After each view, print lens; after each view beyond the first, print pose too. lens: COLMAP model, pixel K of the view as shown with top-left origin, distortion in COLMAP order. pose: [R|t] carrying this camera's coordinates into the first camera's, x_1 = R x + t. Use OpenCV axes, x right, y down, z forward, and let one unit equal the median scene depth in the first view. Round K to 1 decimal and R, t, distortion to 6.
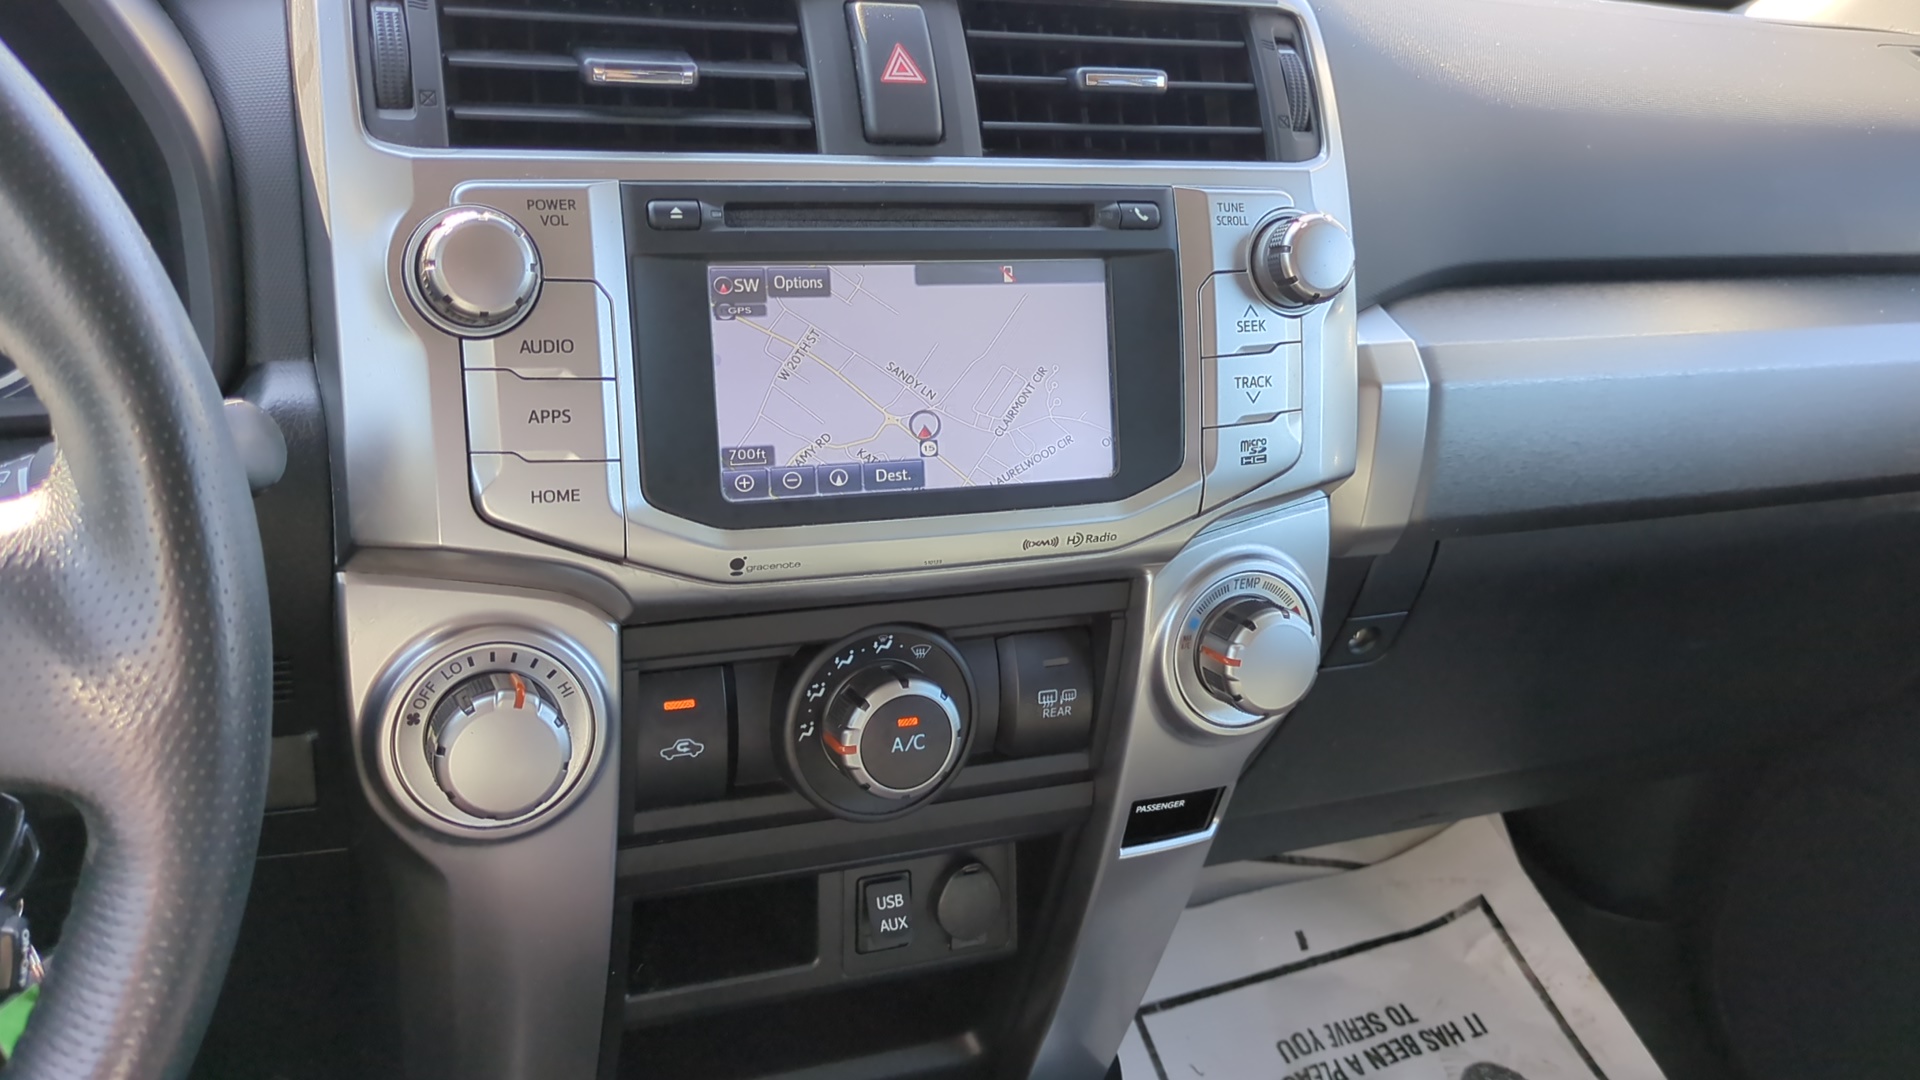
lens RADIAL K [[1538.2, 0, 956.2], [0, 1538.2, 537.2], [0, 0, 1]] dist [0.001833, -0.061879]
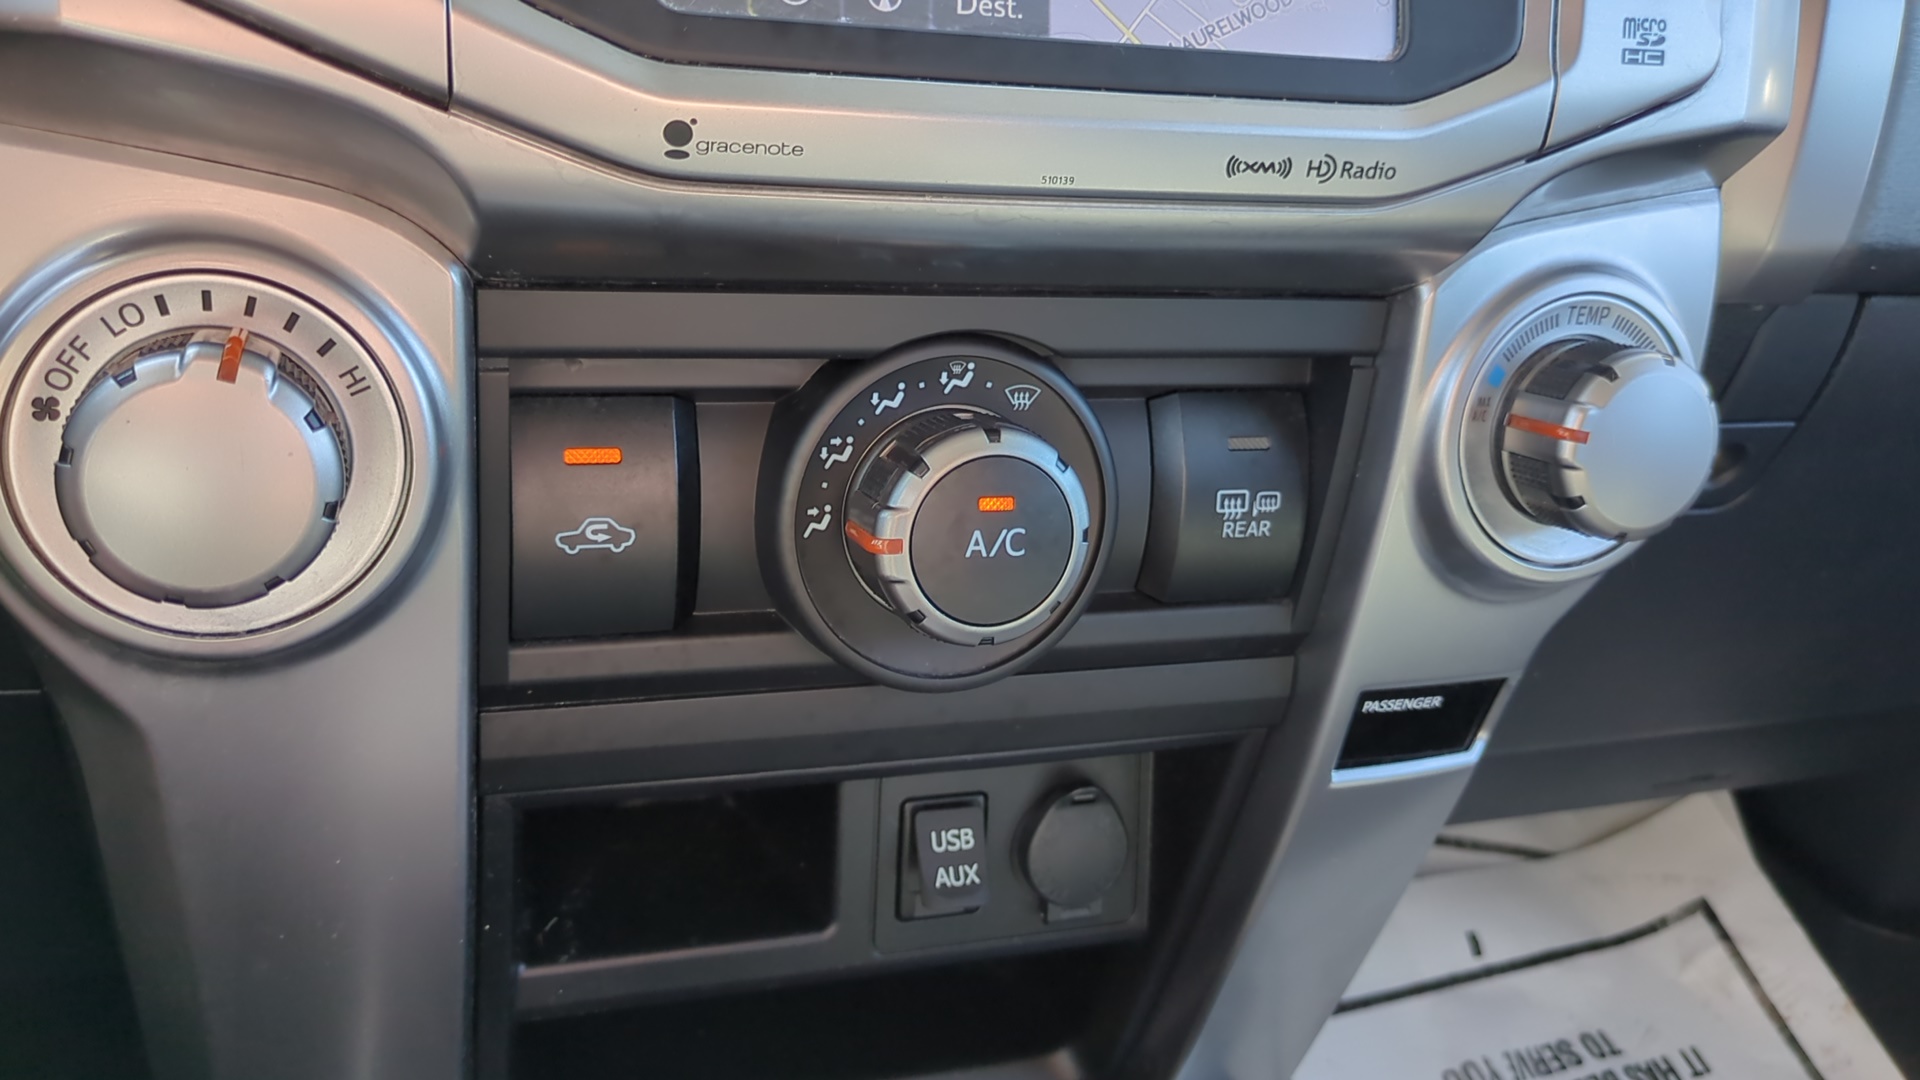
lens RADIAL K [[1538.2, 0, 967.4], [0, 1538.2, 539.5], [0, 0, 1]] dist [0.001833, -0.061879]
pose [[0.998093, 0.041508, -0.045693, -0.015548], [-0.041126, 0.999111, 0.009276, 0.123245], [0.046037, -0.007379, 0.998912, 0.425853]]
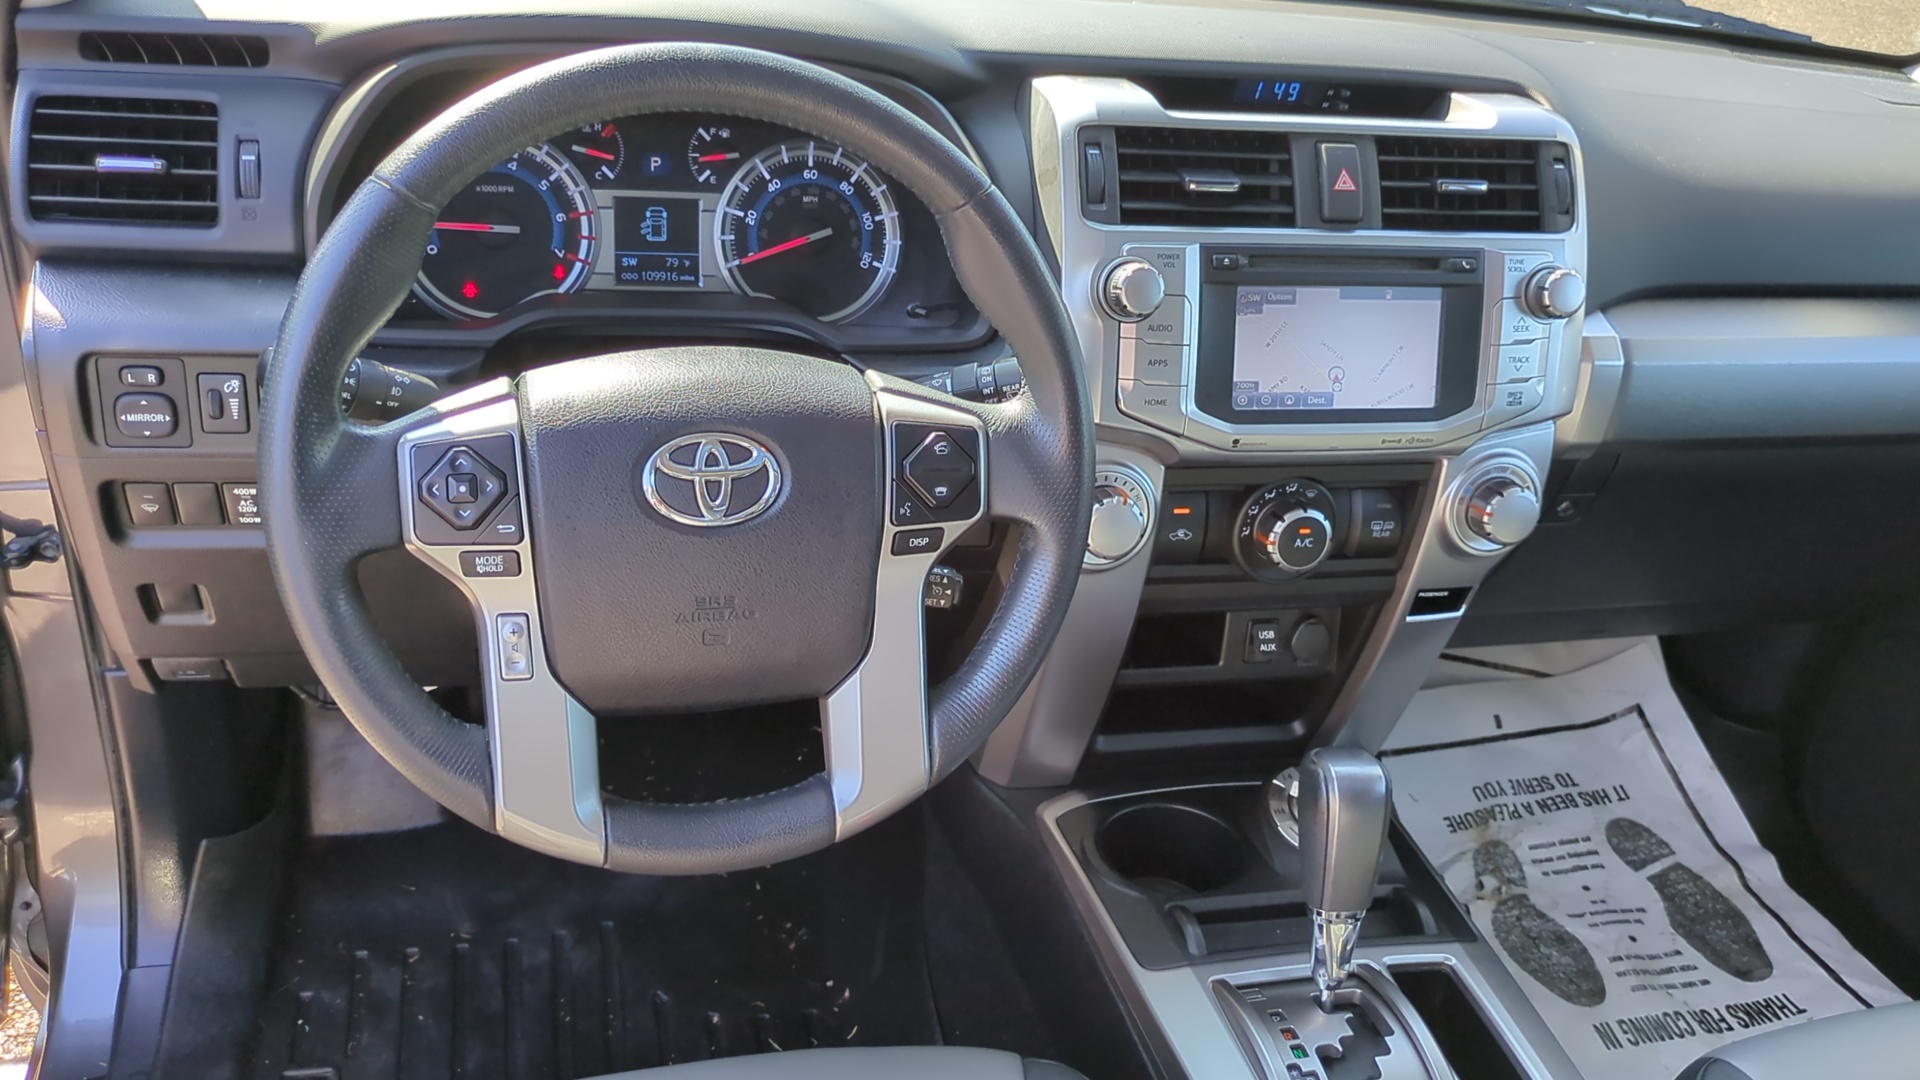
lens RADIAL K [[1538.2, 0, 966.7], [0, 1538.2, 530.2], [0, 0, 1]] dist [0.001833, -0.061879]
pose [[0.989237, 0.087237, -0.117476, -0.207643], [-0.073908, 0.990796, 0.113405, -0.057906], [0.126288, -0.103502, 0.986579, -0.836350]]
